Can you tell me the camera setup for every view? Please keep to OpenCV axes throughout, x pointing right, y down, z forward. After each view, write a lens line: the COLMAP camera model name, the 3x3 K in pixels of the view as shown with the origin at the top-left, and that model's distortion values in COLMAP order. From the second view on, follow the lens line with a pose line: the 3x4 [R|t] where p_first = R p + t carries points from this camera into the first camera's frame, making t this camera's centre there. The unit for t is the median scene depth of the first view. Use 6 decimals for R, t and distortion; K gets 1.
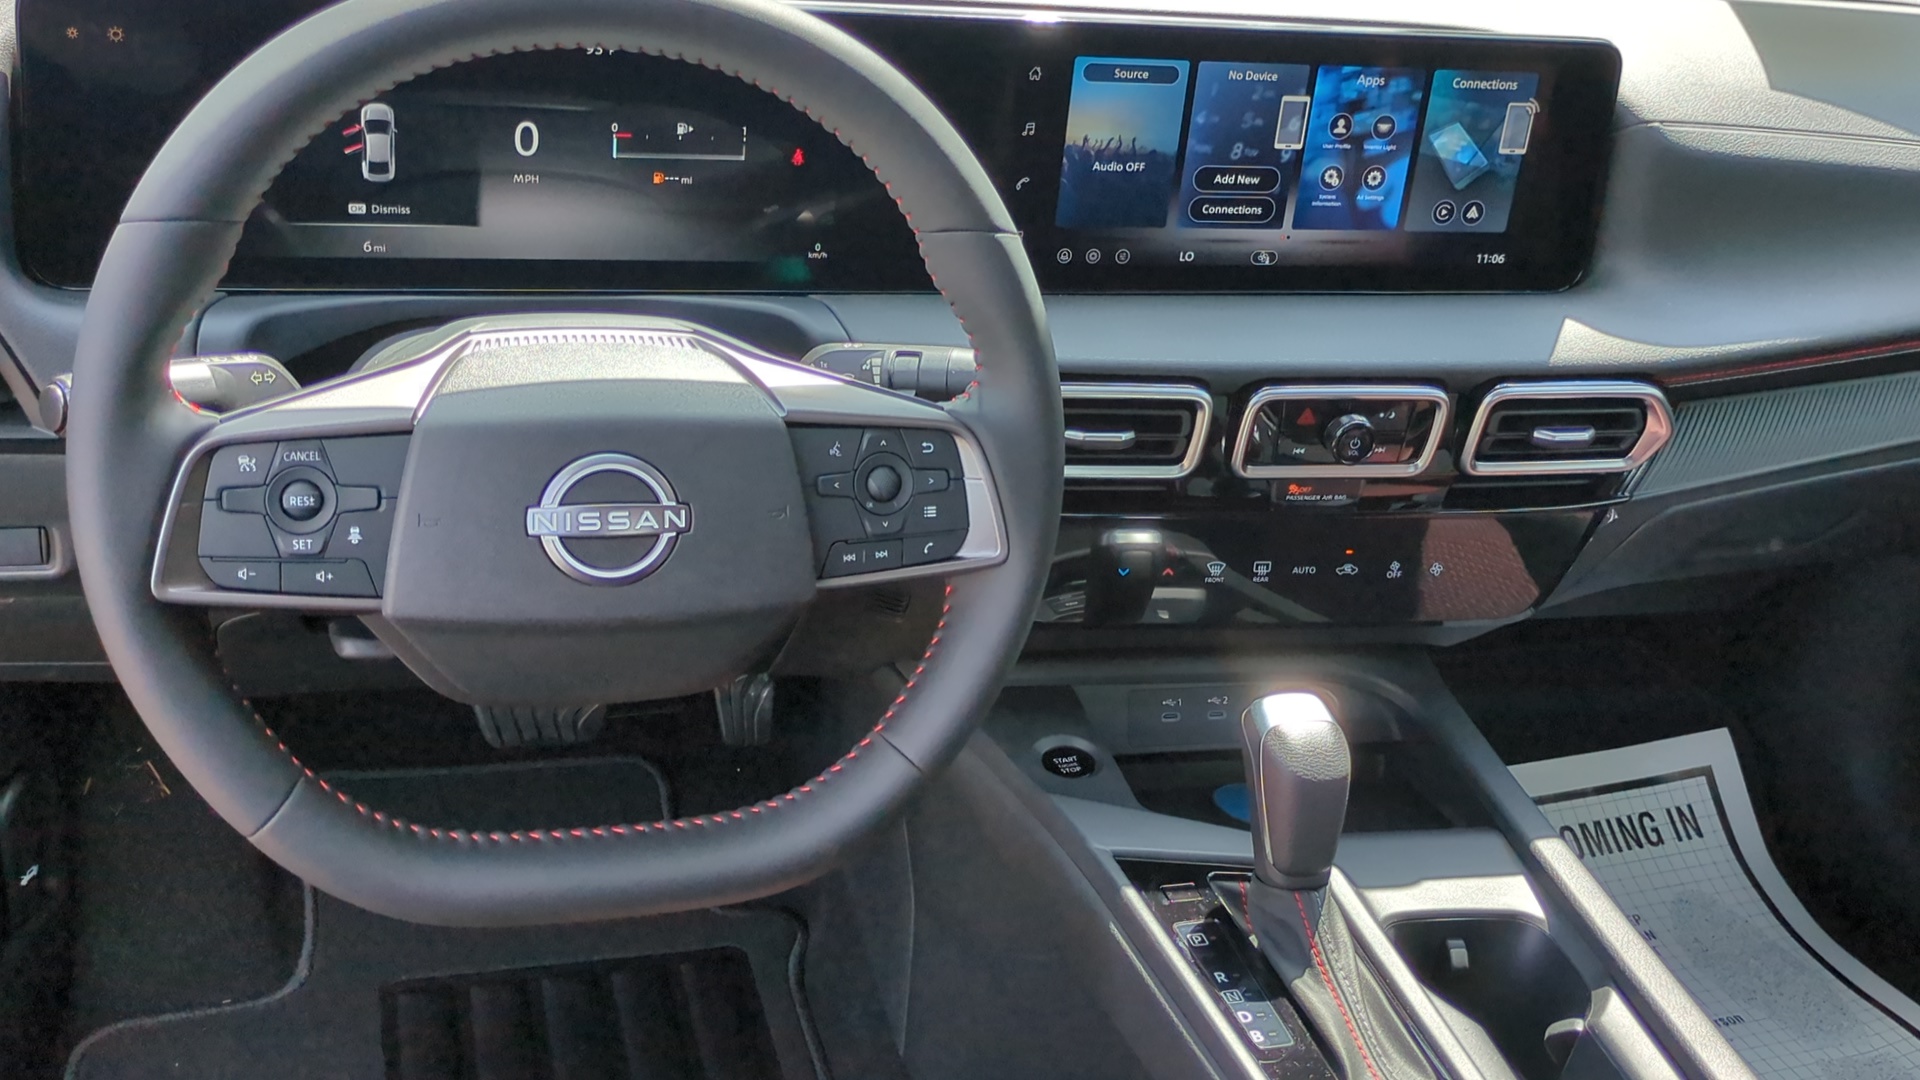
lens RADIAL K [[2092.9, 0, 960.0], [0, 2092.9, 540.0], [0, 0, 1]] dist [0.049102, 0.005074]
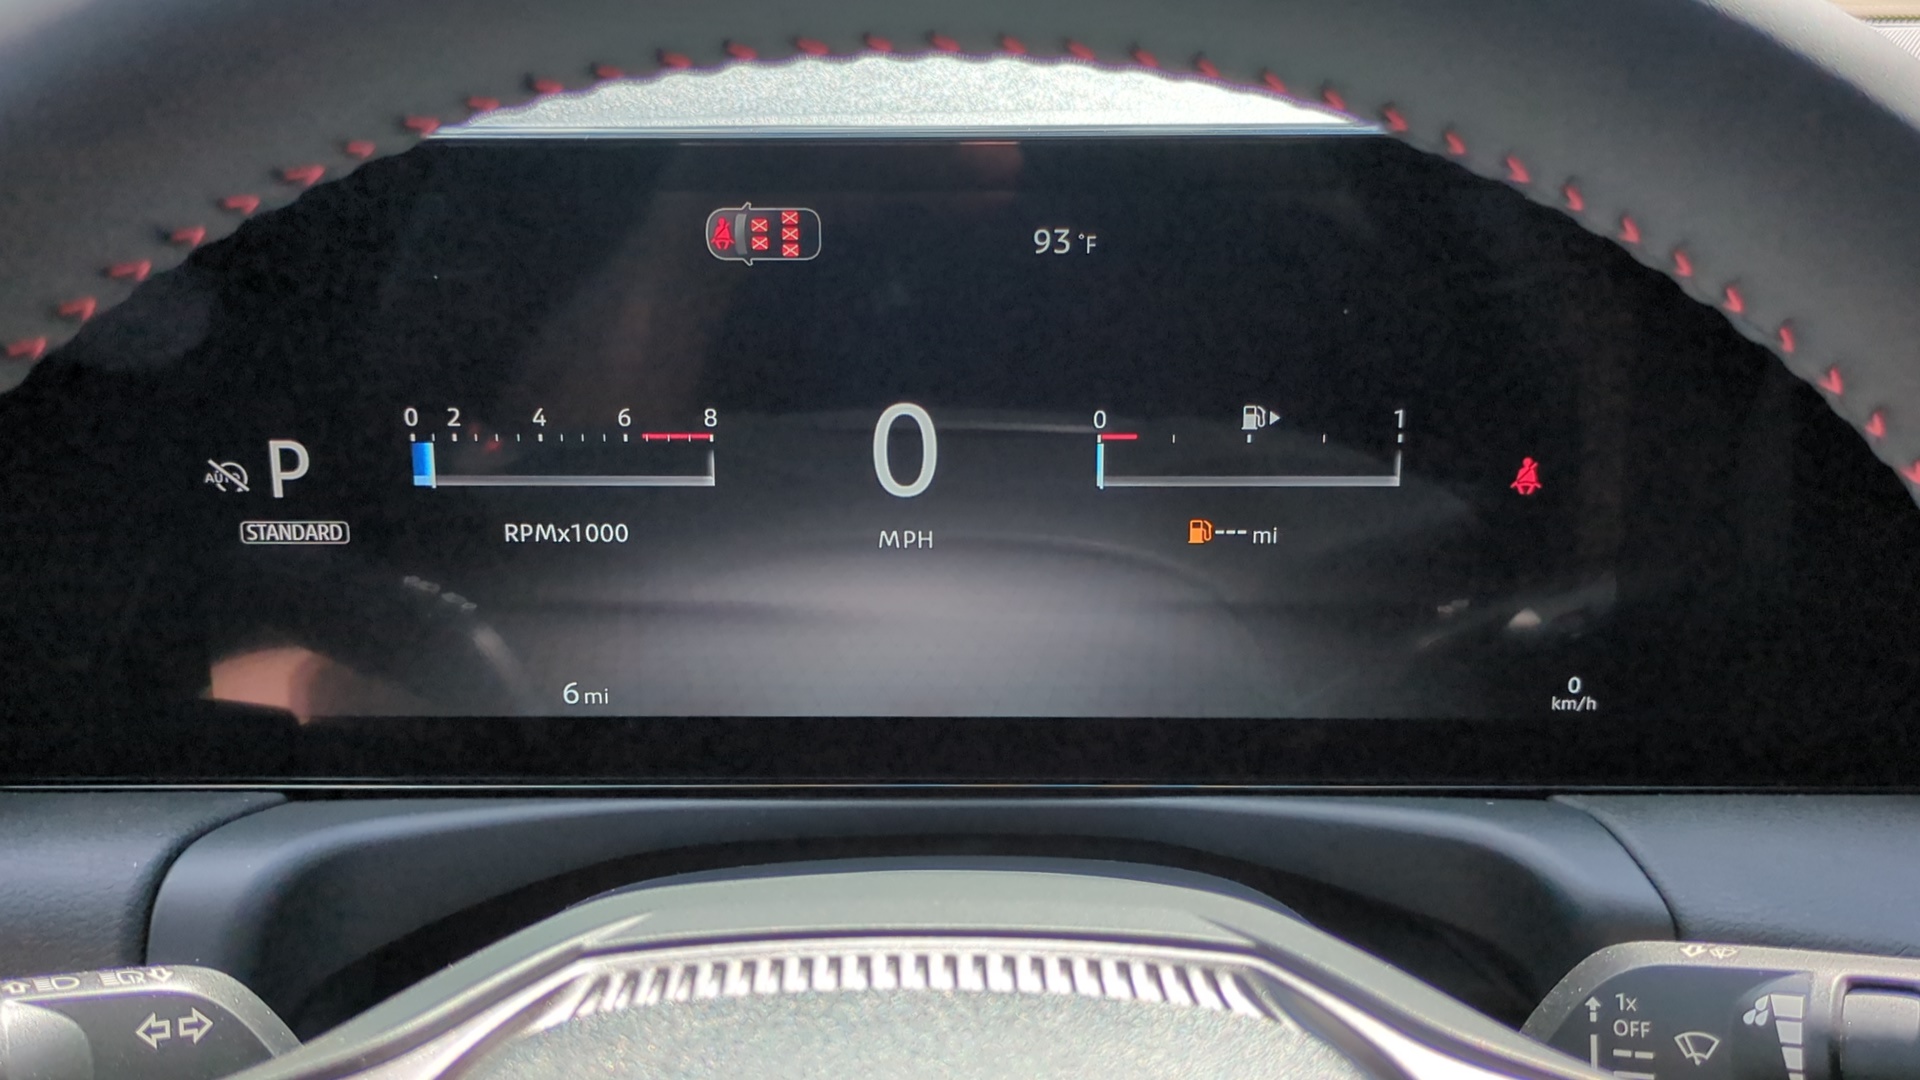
lens RADIAL K [[2092.9, 0, 960.0], [0, 2092.9, 540.0], [0, 0, 1]] dist [0.049102, 0.005074]
pose [[0.956123, -0.026917, -0.291728, -0.060757], [-0.033587, 0.979133, -0.200424, -0.077164], [0.291035, 0.201428, 0.935268, 0.546220]]
